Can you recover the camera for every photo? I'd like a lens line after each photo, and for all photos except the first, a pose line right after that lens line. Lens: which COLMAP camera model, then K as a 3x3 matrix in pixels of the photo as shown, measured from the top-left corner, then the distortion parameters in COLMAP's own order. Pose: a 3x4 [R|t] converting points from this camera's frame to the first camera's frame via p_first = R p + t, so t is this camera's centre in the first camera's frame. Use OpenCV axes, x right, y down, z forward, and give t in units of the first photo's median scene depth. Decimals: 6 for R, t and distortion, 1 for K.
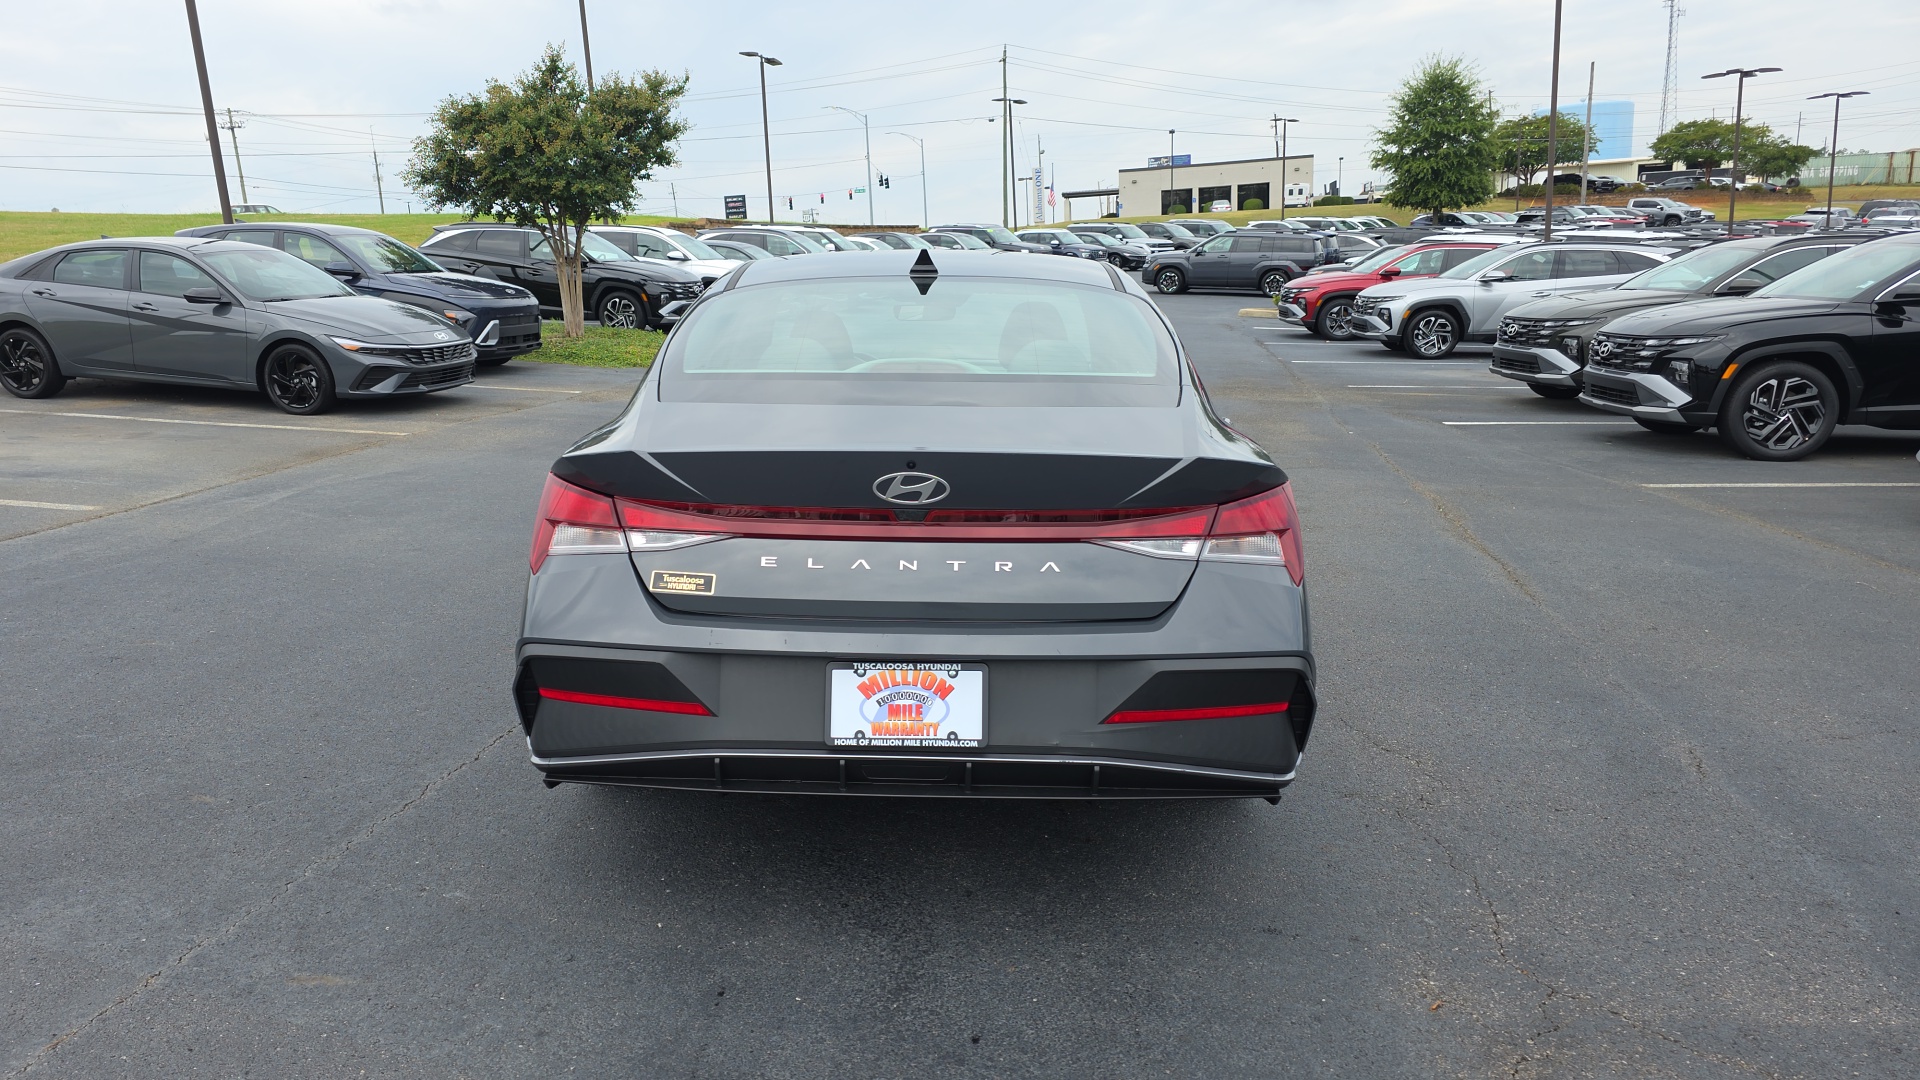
lens RADIAL K [[1309.6, 0, 940.1], [0, 1309.6, 588.9], [0, 0, 1]] dist [0.049023, -0.058578]
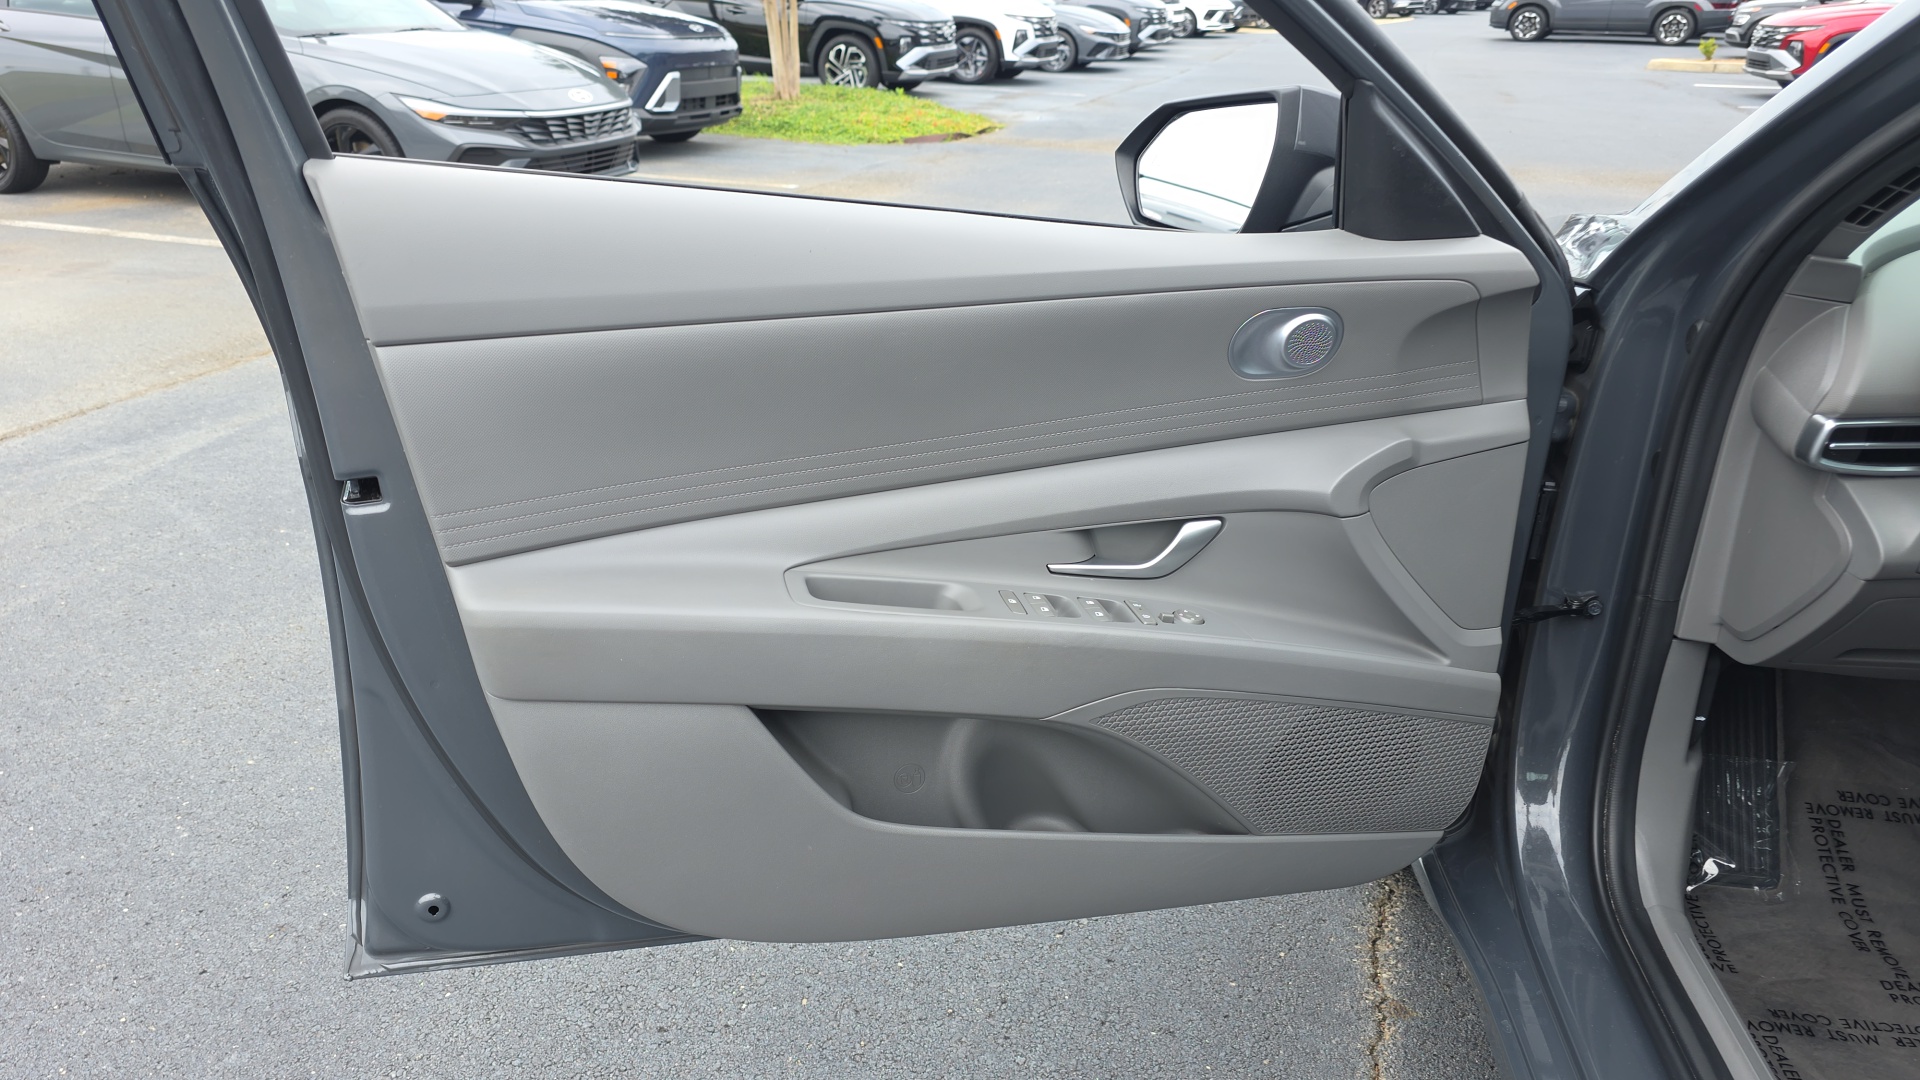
lens RADIAL K [[1309.6, 0, 951.6], [0, 1309.6, 557.7], [0, 0, 1]] dist [0.049023, -0.058578]
pose [[0.989228, 0.050706, -0.137323, -0.068007], [-0.030271, 0.988673, 0.146999, -0.045883], [0.143221, -0.141258, 0.979558, 0.240193]]
